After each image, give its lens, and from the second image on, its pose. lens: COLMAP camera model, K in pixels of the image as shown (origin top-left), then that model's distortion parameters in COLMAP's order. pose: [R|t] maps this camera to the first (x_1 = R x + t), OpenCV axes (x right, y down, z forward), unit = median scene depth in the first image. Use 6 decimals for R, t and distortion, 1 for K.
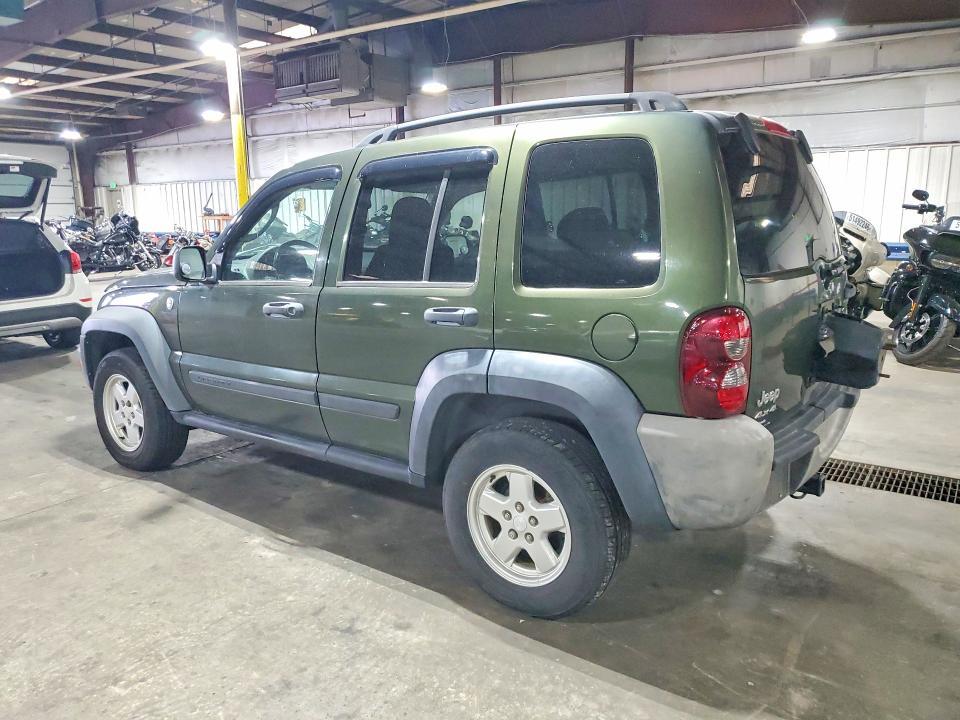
lens RADIAL K [[772.2, 0, 480.0], [0, 772.2, 360.0], [0, 0, 1]] dist [0.000502, 0.010757]
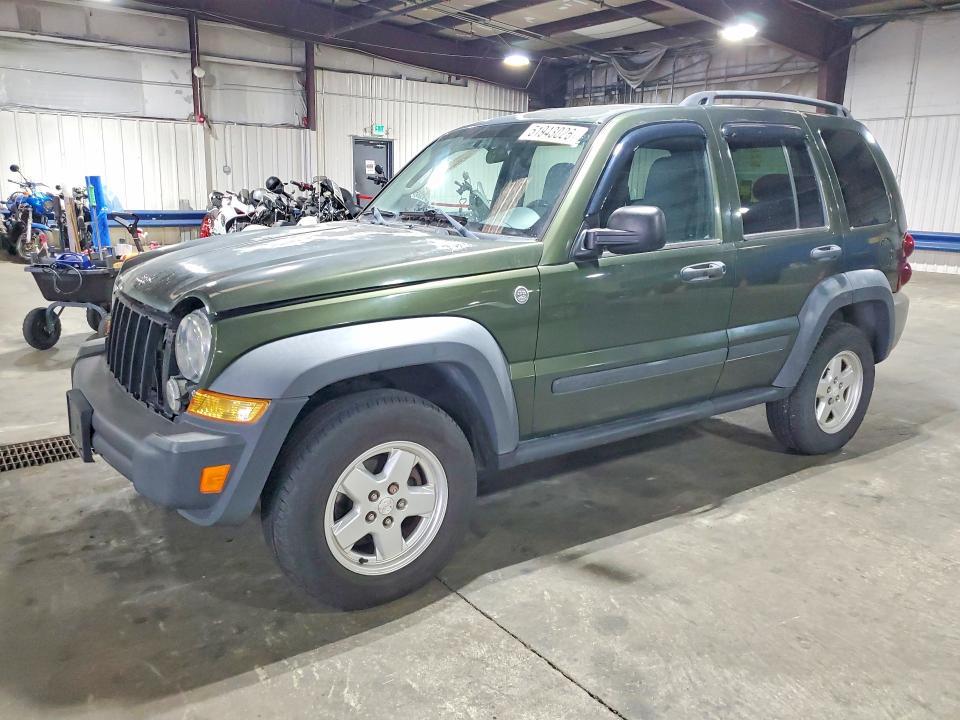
lens RADIAL K [[755.9, 0, 480.0], [0, 755.9, 360.0], [0, 0, 1]] dist [0.013366, 0.009944]
pose [[0.284213, -0.194616, 0.938801, -1.135372], [0.160624, 0.975008, 0.153494, -0.134200], [-0.945211, 0.107169, 0.308370, 0.911942]]
